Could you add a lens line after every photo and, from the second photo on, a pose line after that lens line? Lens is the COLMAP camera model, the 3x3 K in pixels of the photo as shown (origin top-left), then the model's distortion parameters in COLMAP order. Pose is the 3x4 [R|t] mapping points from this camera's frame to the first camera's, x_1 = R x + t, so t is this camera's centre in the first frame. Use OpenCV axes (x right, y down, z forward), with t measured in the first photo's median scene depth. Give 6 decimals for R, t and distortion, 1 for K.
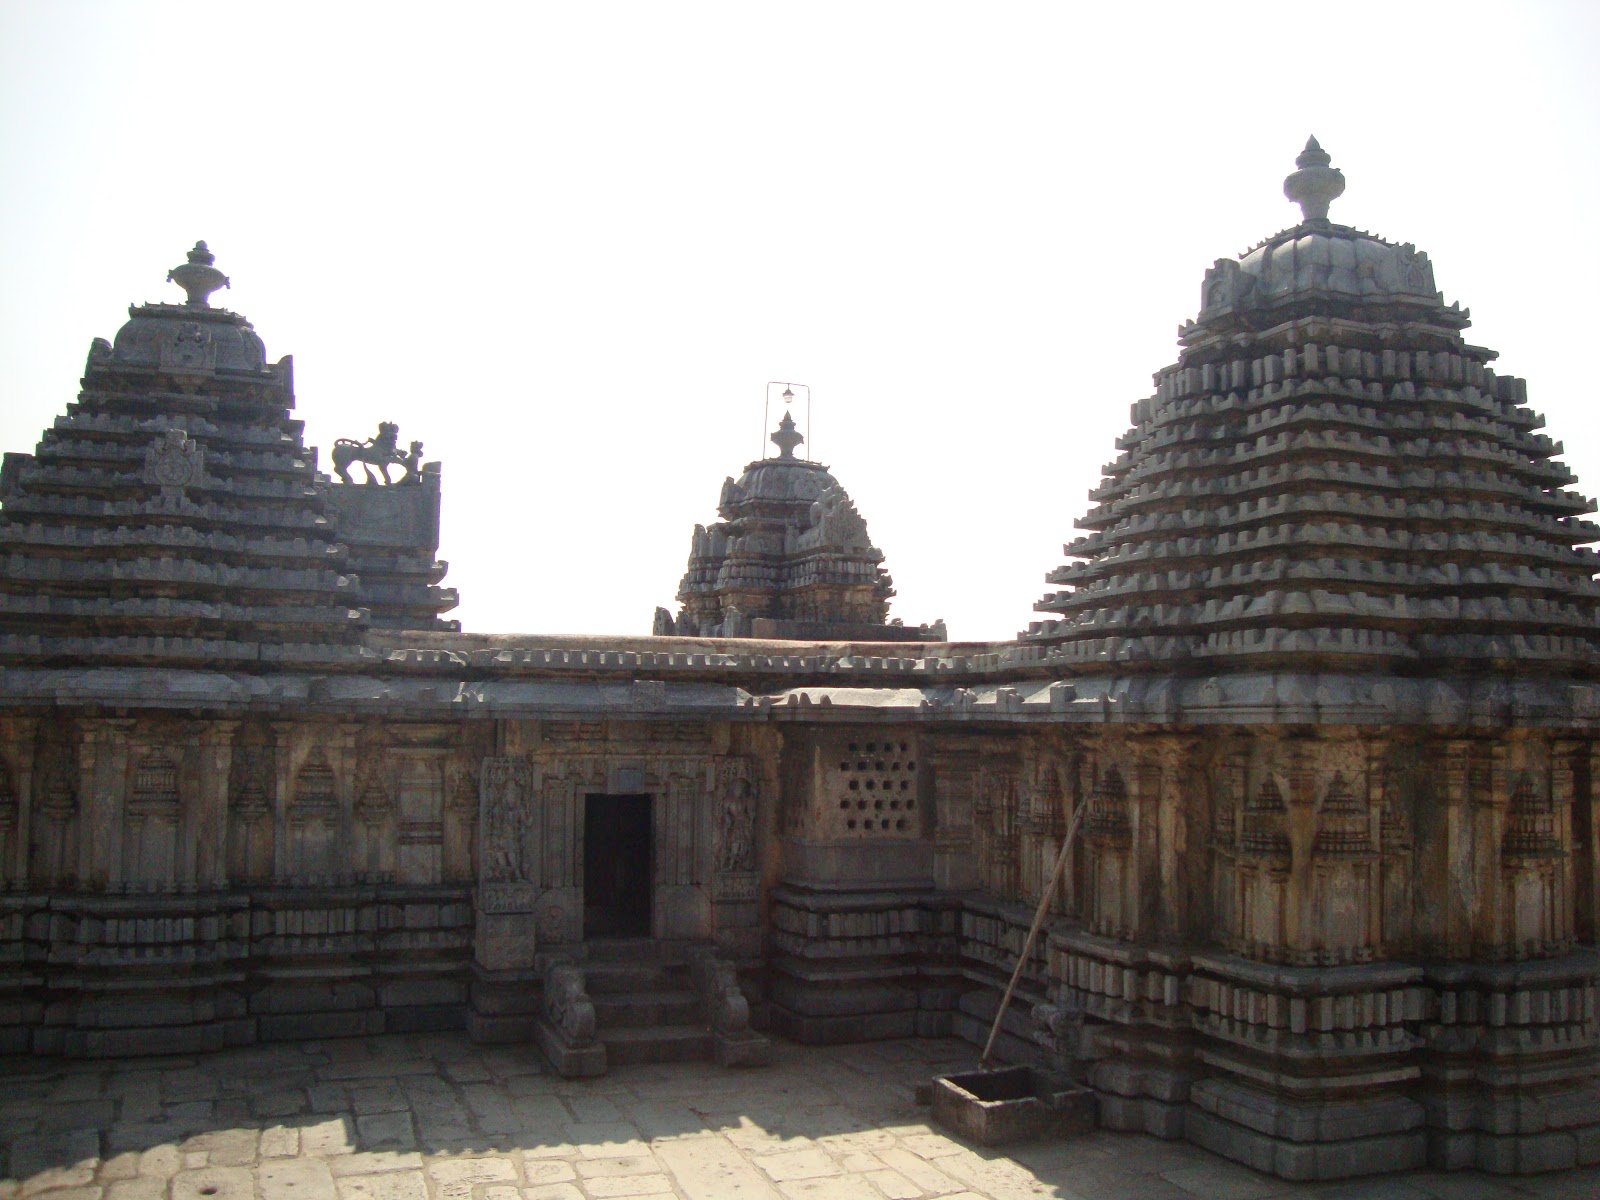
lens RADIAL K [[1425.6, 0, 832.6], [0, 1425.6, 613.1], [0, 0, 1]] dist [-0.212192, 0.218689]
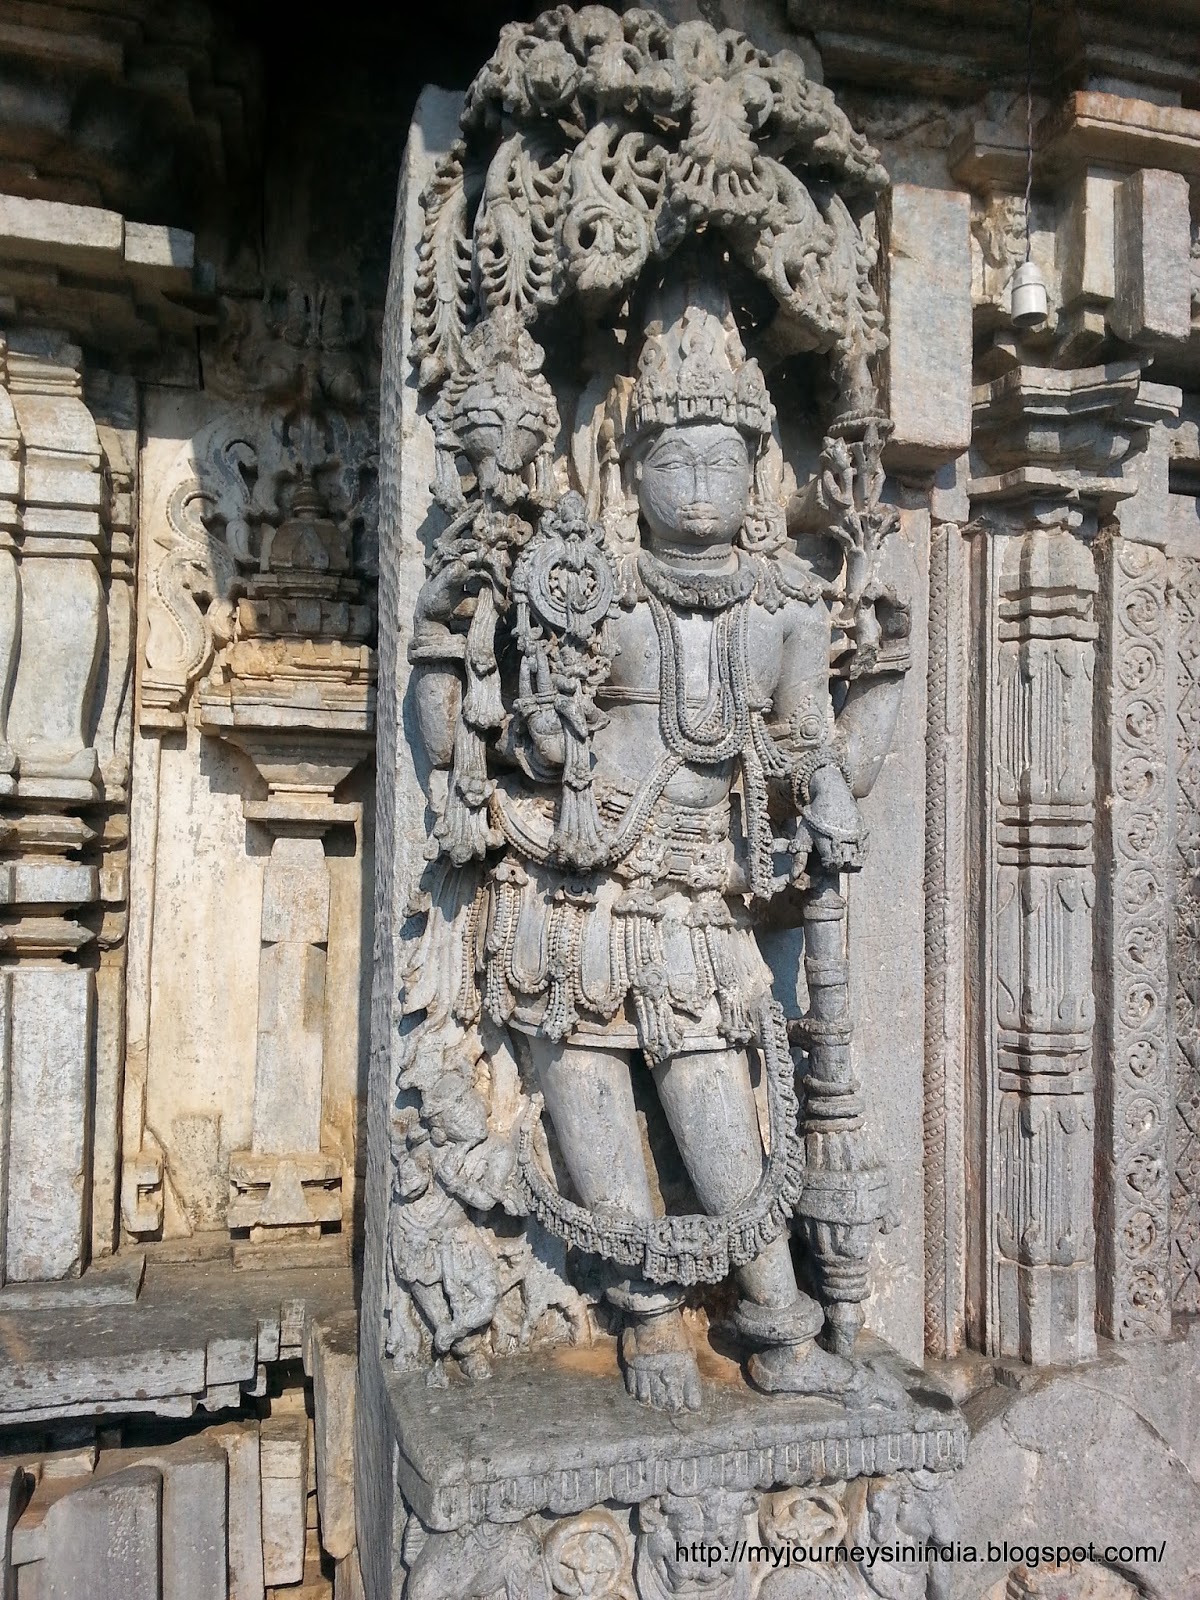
lens RADIAL K [[1425.6, 0, 600.0], [0, 1425.6, 800.0], [0, 0, 1]] dist [-0.212192, 0.218689]
pose [[0.994956, 0.012147, -0.099577, -0.226584], [-0.008168, 0.999155, 0.040275, 0.149020], [0.099983, -0.039259, 0.994214, 0.905213]]
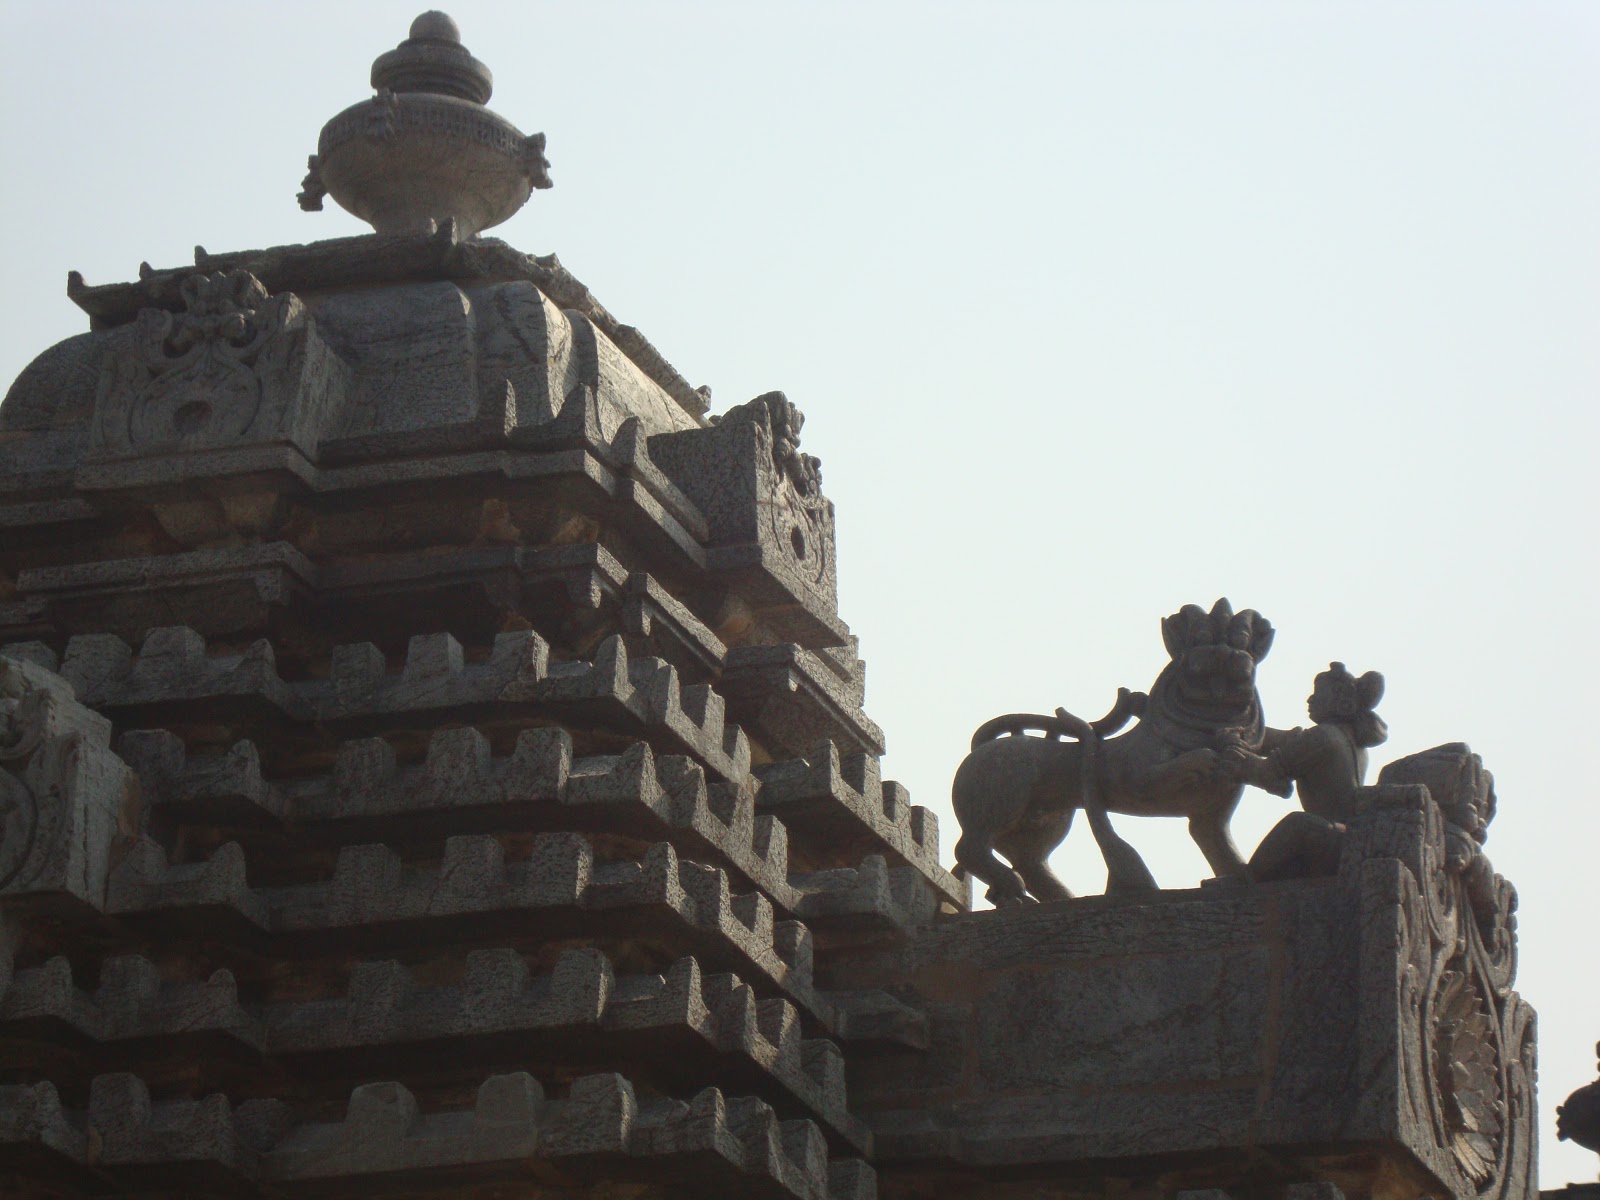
lens RADIAL K [[5259.0, 0, 800.0], [0, 5259.0, 600.0], [0, 0, 1]] dist [0.612953, 0.098427]
pose [[0.728177, -0.238441, -0.642576, 0.165104], [0.021528, 0.945029, -0.326276, 0.136616], [0.685051, 0.223753, 0.693282, 0.484372]]
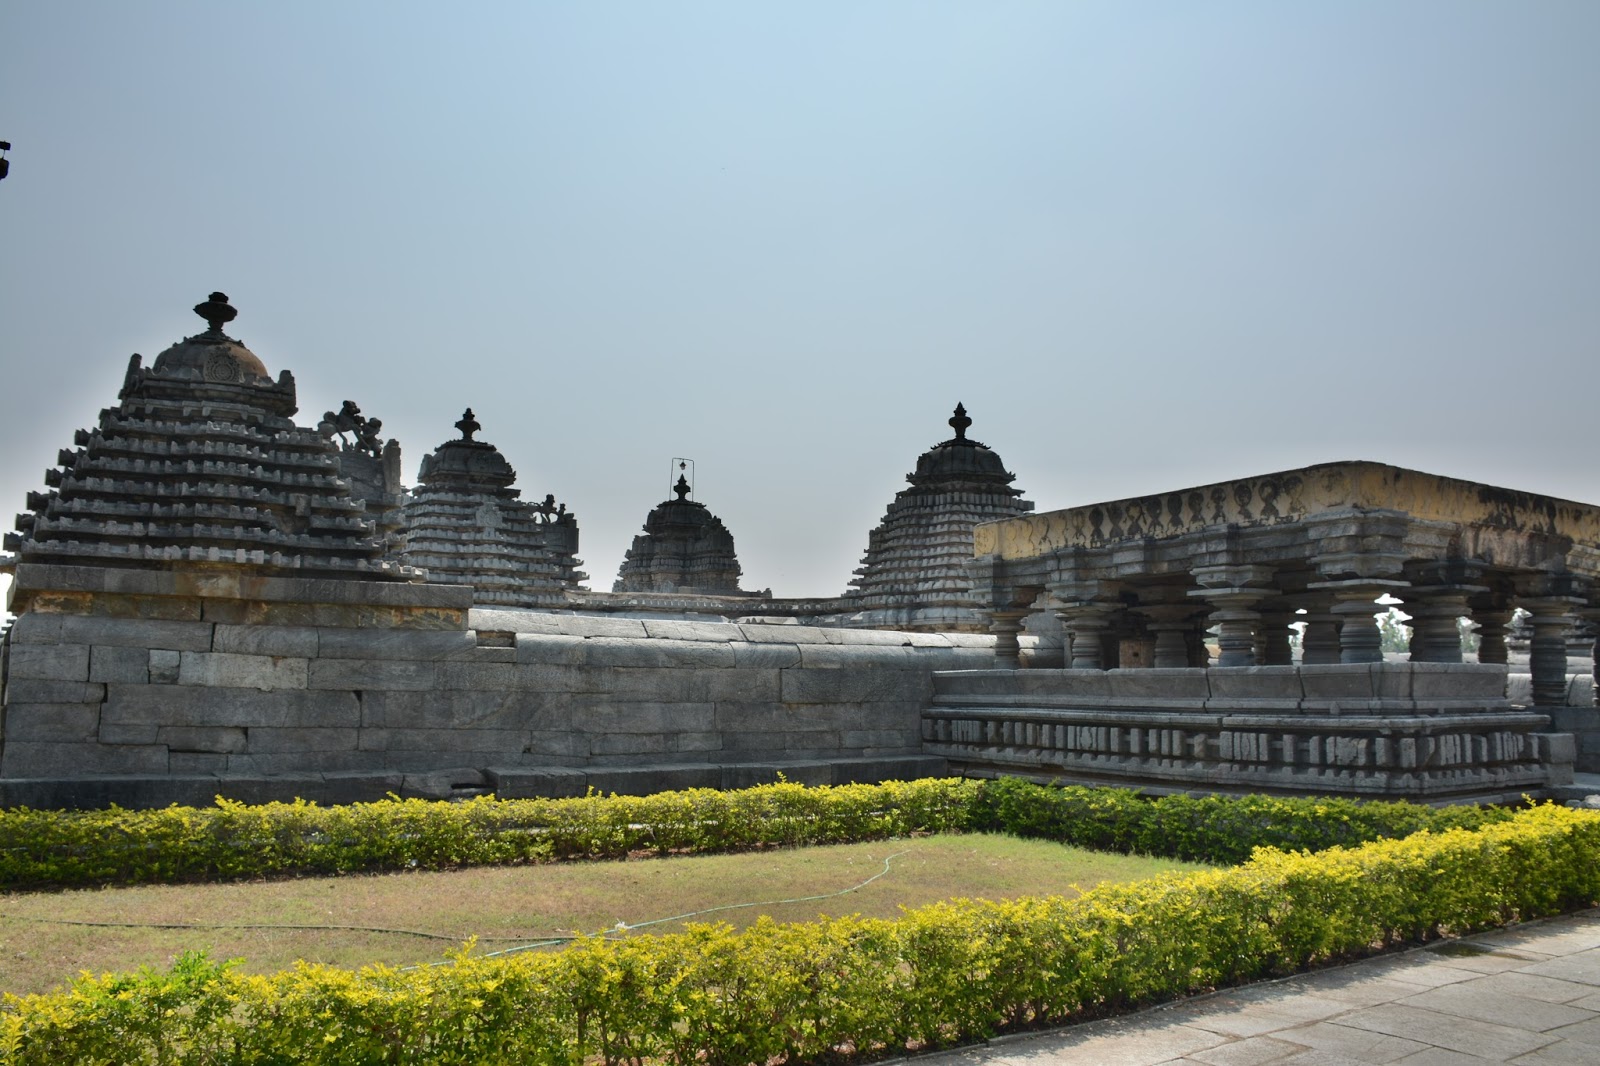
lens RADIAL K [[1247.3, 0, 823.9], [0, 1247.3, 540.4], [0, 0, 1]] dist [-0.084170, 0.000631]
pose [[0.975495, 0.018774, 0.219218, -0.381067], [-0.011247, 0.999305, -0.035536, -0.001965], [-0.219733, 0.032199, 0.975029, -1.137462]]
